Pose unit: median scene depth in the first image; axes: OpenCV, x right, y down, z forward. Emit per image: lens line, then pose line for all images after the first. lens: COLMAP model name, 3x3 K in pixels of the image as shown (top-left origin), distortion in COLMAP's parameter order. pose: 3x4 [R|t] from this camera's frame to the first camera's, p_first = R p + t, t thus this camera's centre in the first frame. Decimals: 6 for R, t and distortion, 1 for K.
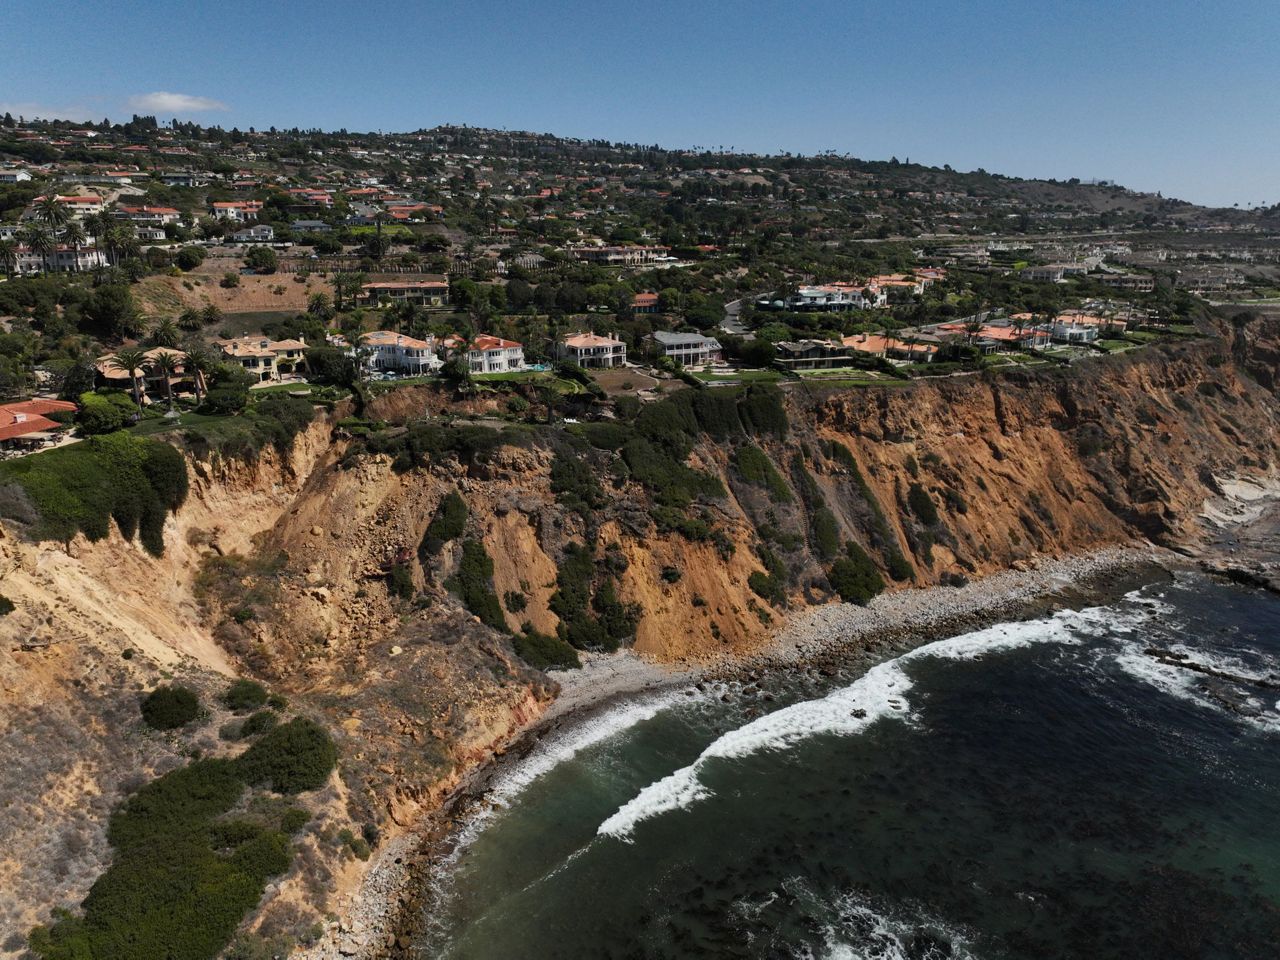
lens RADIAL K [[894.9, 0, 640.0], [0, 894.9, 480.0], [0, 0, 1]] dist [0.004202, 0.003610]
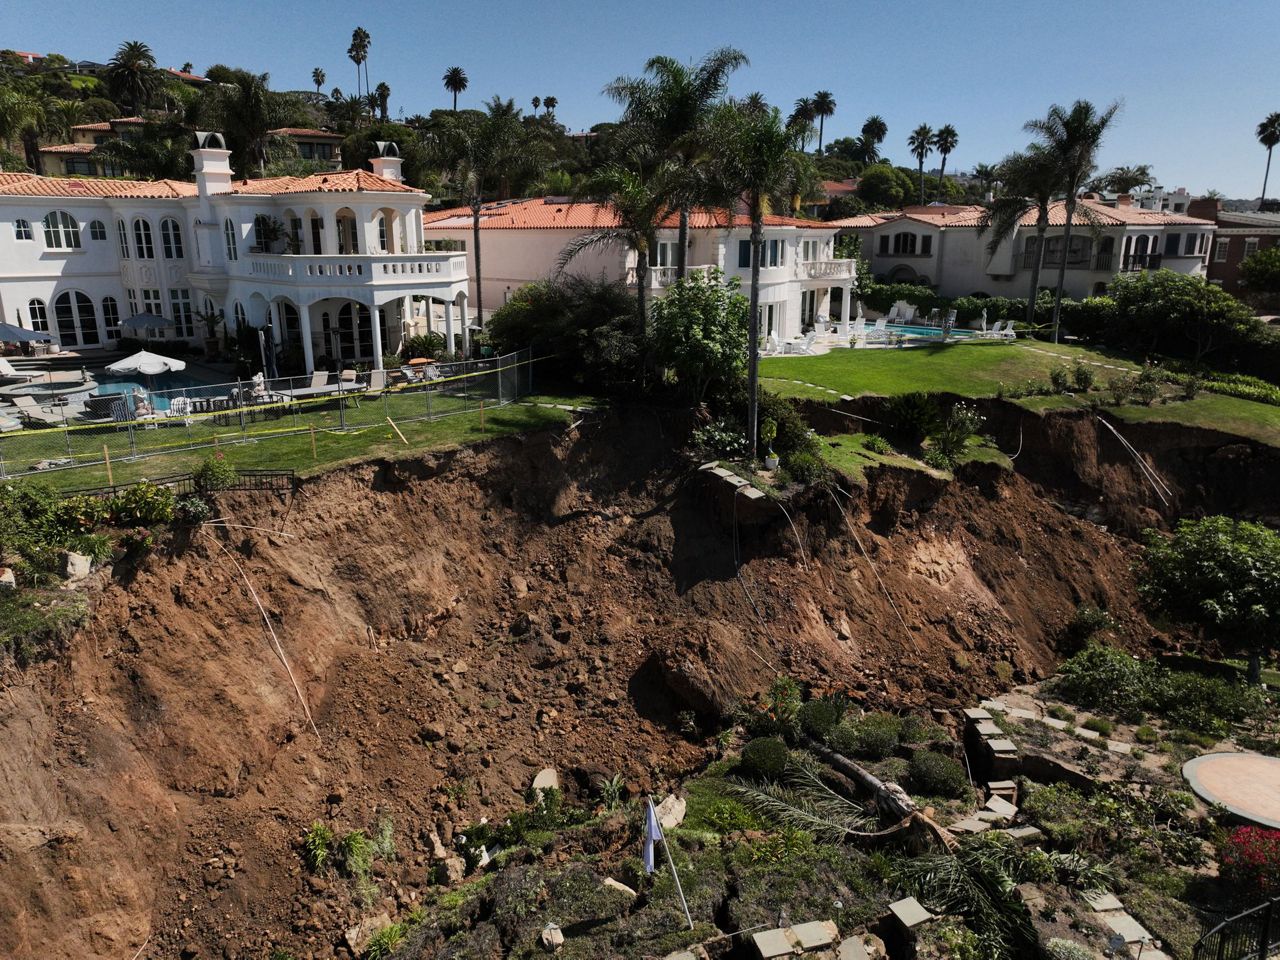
lens RADIAL K [[894.9, 0, 640.0], [0, 894.9, 480.0], [0, 0, 1]] dist [0.004202, 0.003610]
pose [[0.981378, -0.049135, 0.185694, -0.236139], [0.050739, 0.998704, -0.003894, -0.100127], [-0.185262, 0.013244, 0.982600, 0.868224]]
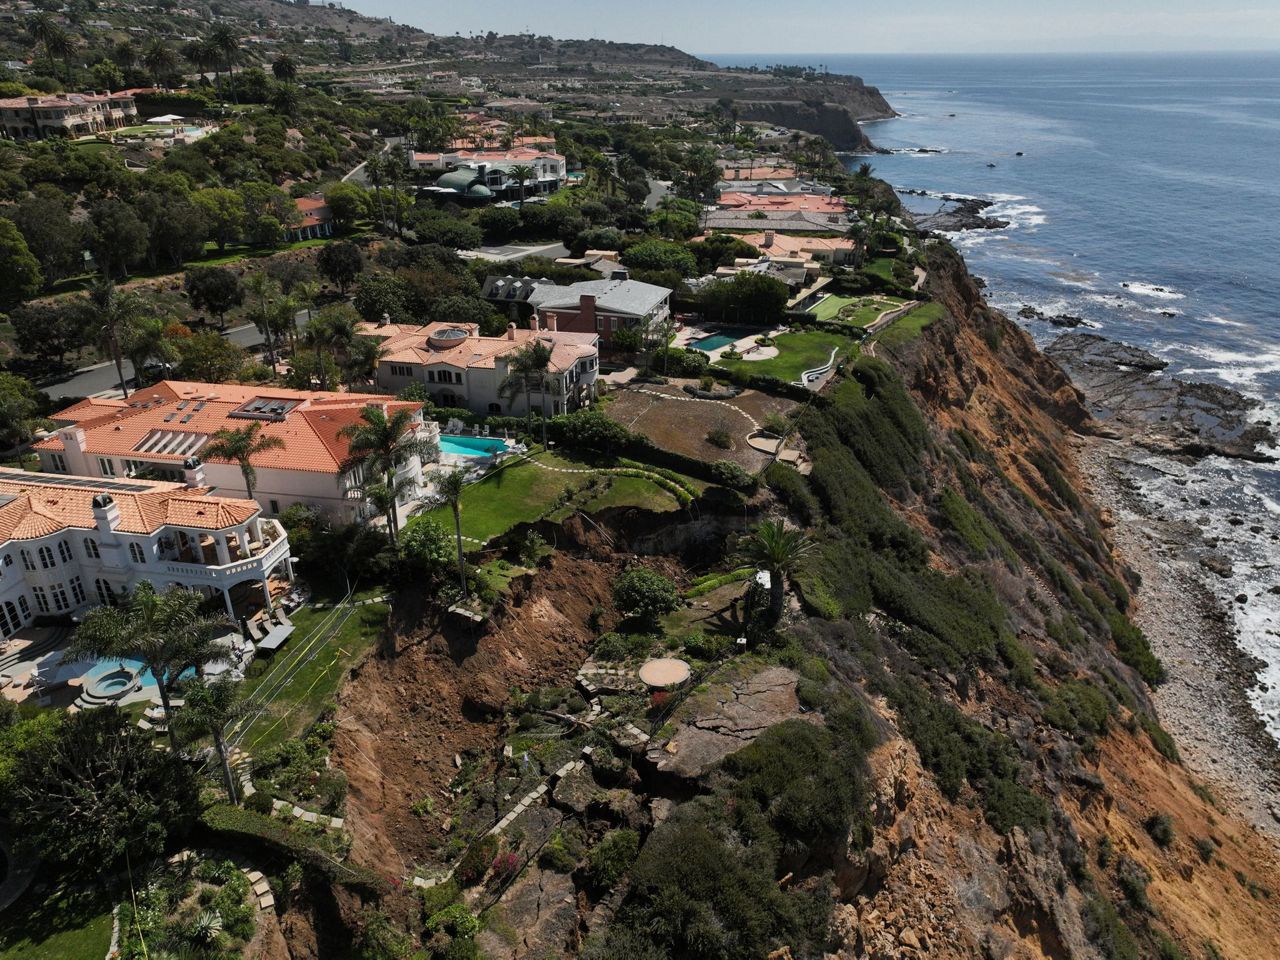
lens RADIAL K [[894.9, 0, 640.0], [0, 894.9, 480.0], [0, 0, 1]] dist [0.004202, 0.003610]
pose [[0.679101, -0.313362, 0.663797, -0.347683], [0.197424, 0.948951, 0.246000, -0.206633], [-0.706997, -0.036009, 0.706299, 0.734950]]
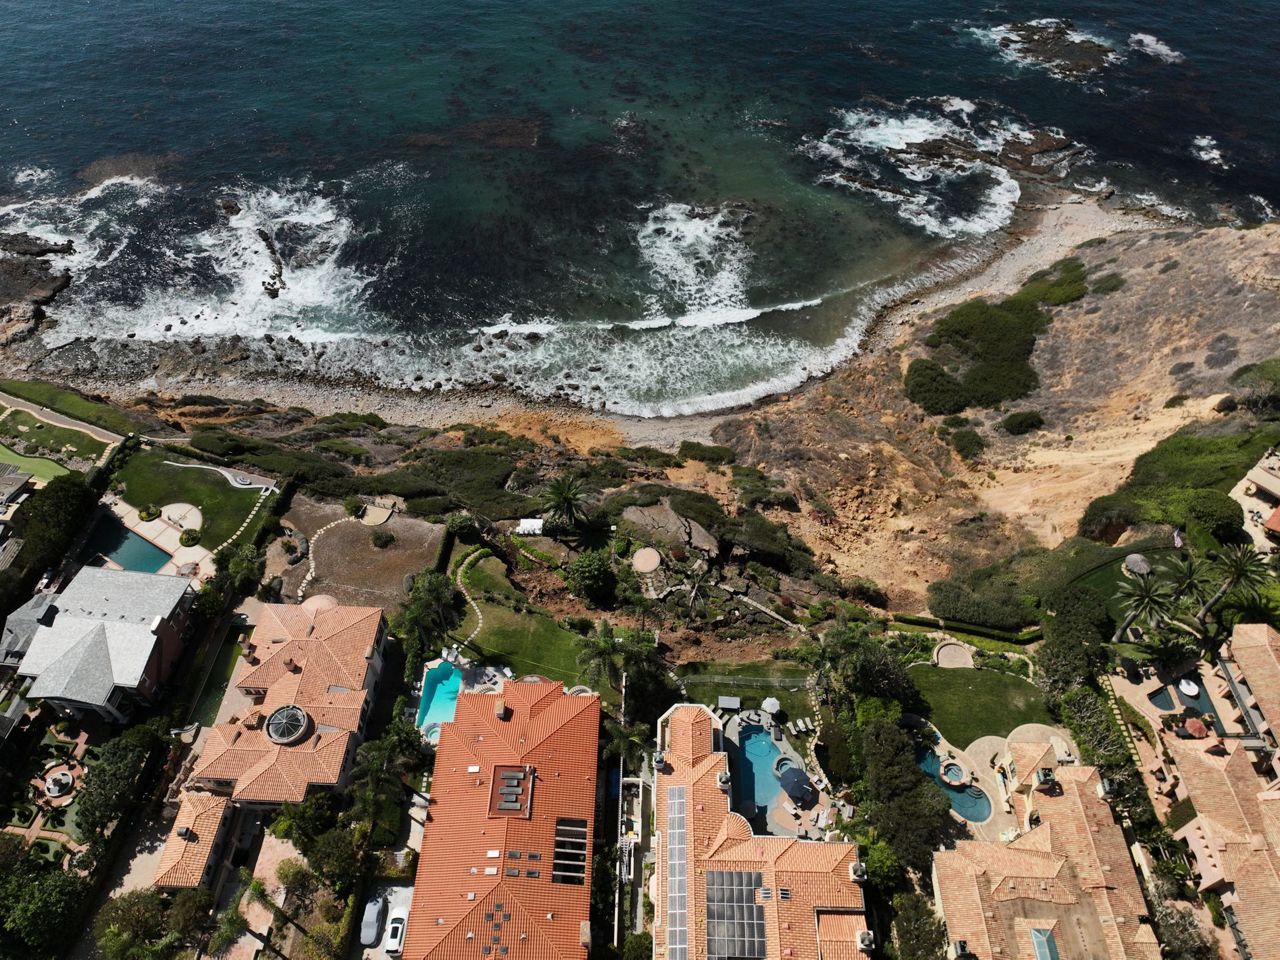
lens RADIAL K [[894.9, 0, 640.0], [0, 894.9, 480.0], [0, 0, 1]] dist [0.004202, 0.003610]
pose [[-0.844898, -0.407915, 0.346053, -0.330953], [0.143348, 0.450600, 0.881142, -0.589658], [-0.515362, 0.794081, -0.322237, 1.088029]]
